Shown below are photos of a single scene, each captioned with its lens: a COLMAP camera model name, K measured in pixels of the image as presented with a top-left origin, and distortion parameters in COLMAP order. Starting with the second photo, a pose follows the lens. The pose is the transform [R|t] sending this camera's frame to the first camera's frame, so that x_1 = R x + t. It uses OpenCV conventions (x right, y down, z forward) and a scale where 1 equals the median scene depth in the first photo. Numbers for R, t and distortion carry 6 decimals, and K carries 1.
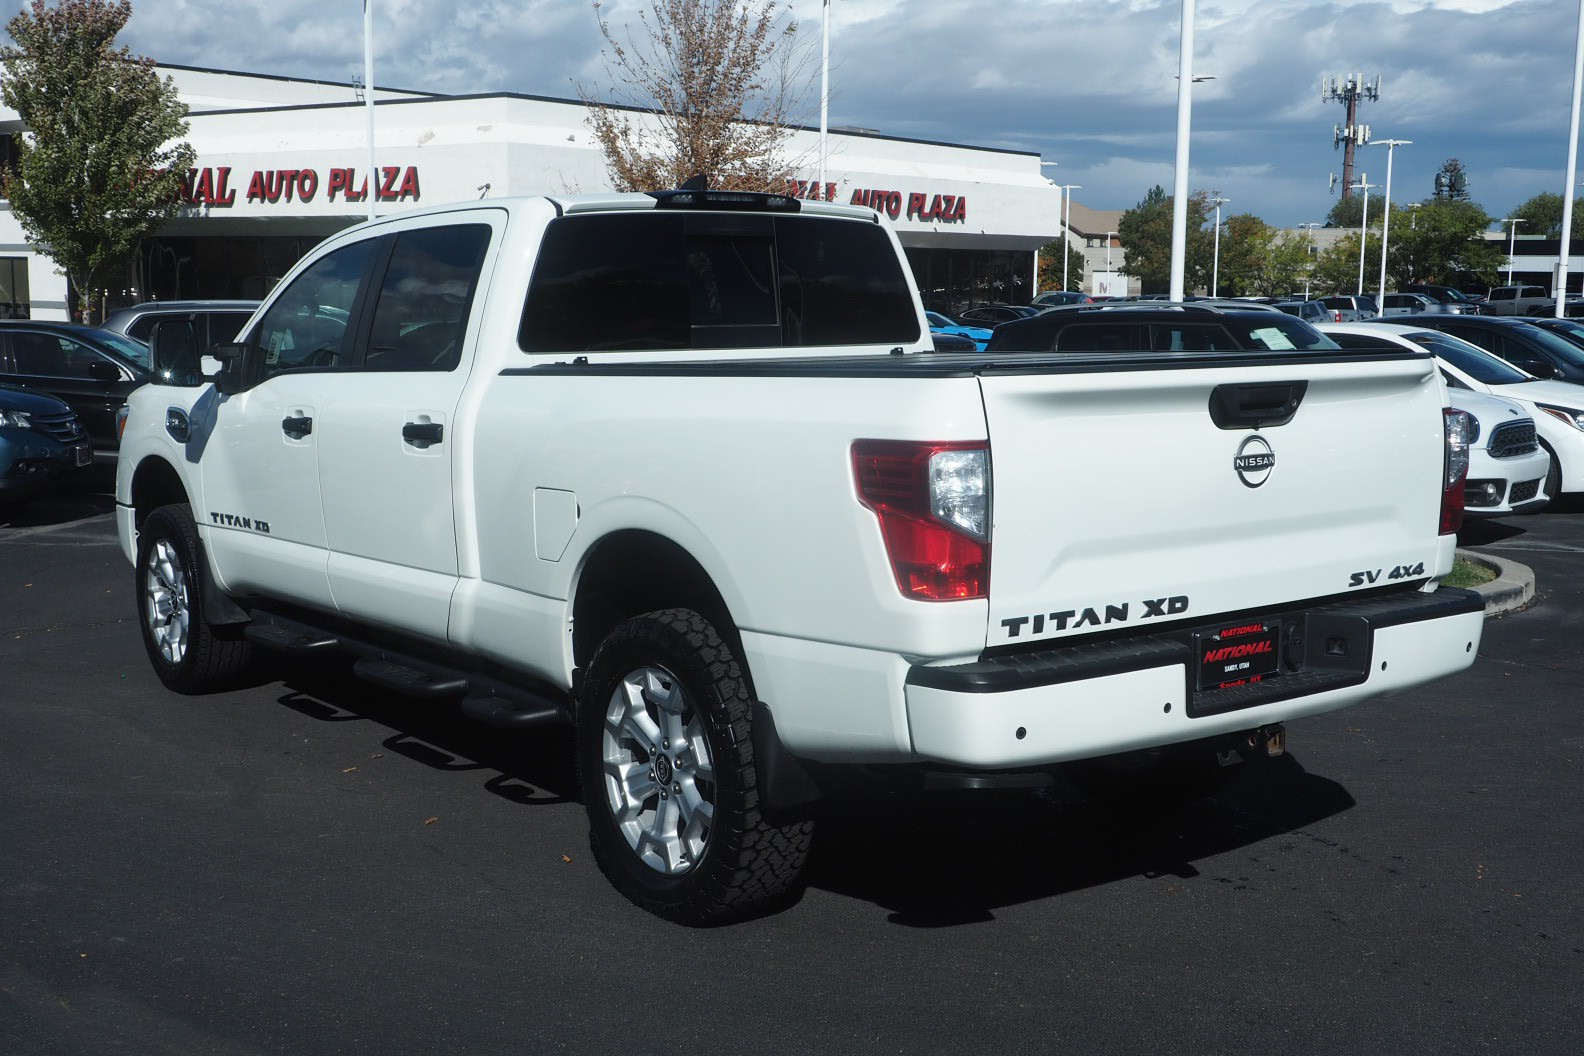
lens RADIAL K [[1800.2, 0, 831.1], [0, 1800.2, 537.8], [0, 0, 1]] dist [-0.005619, -0.023245]
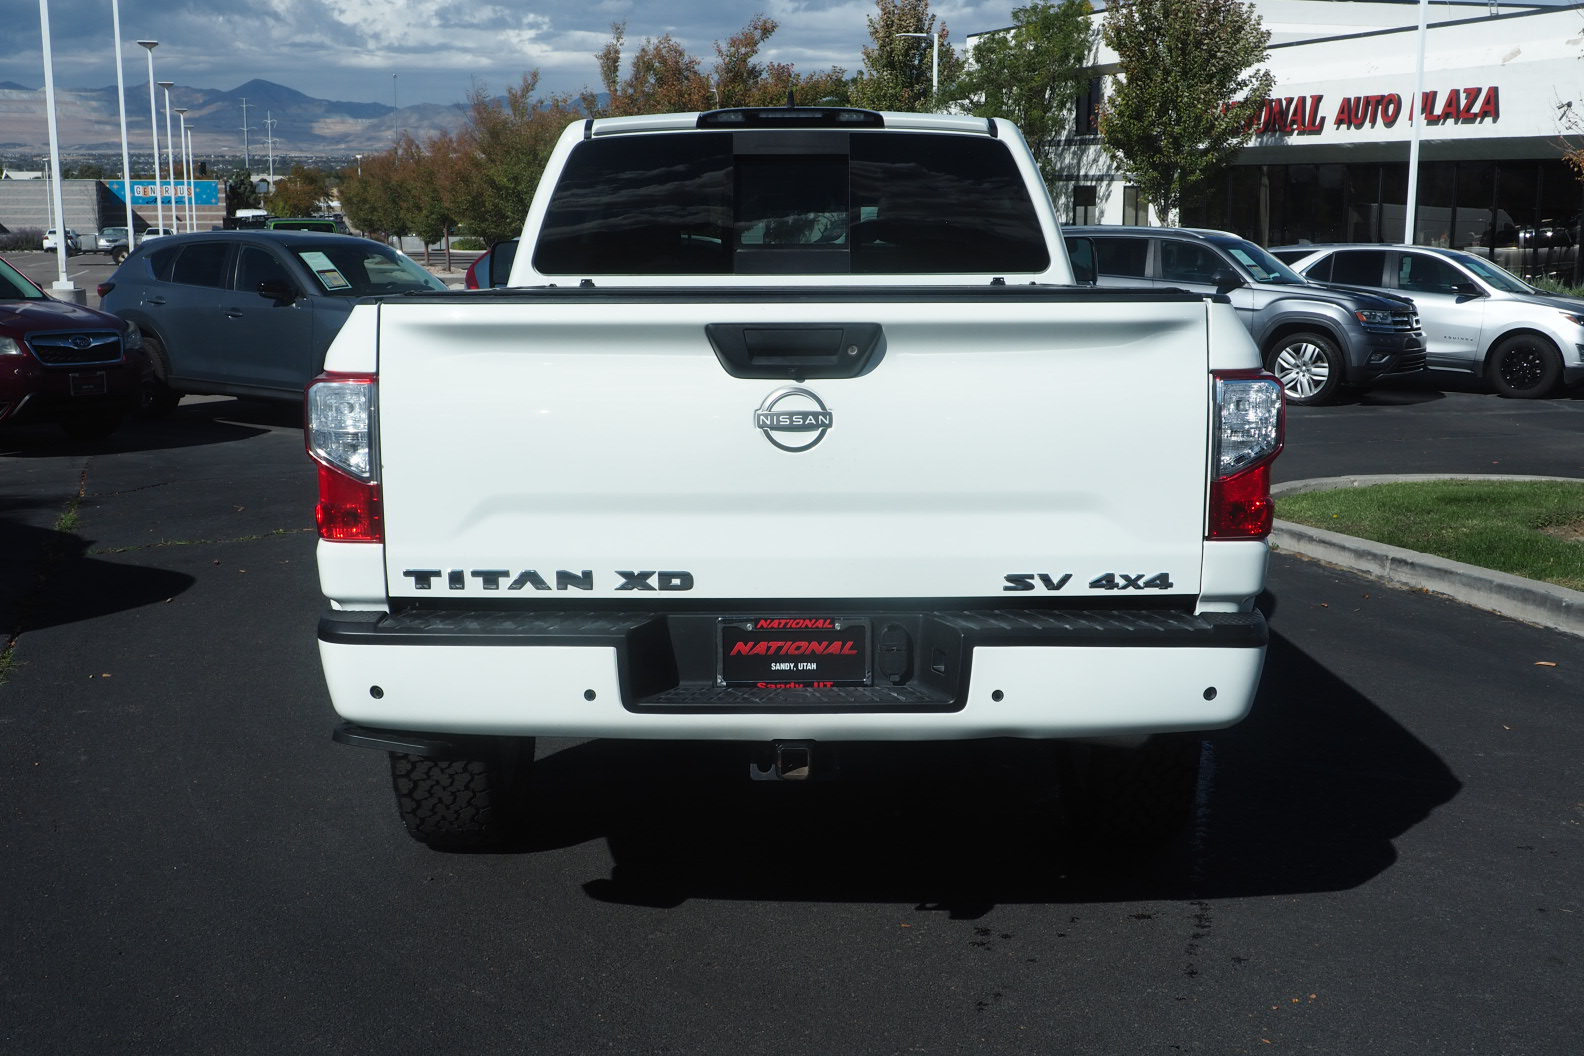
lens RADIAL K [[1761.6, 0, 792.0], [0, 1761.6, 528.0], [0, 0, 1]] dist [0.004634, -0.028309]
pose [[0.803102, 0.101751, -0.587090, 0.688224], [-0.079285, 0.994798, 0.063955, -0.043236], [0.590543, -0.004815, 0.806992, 0.340892]]
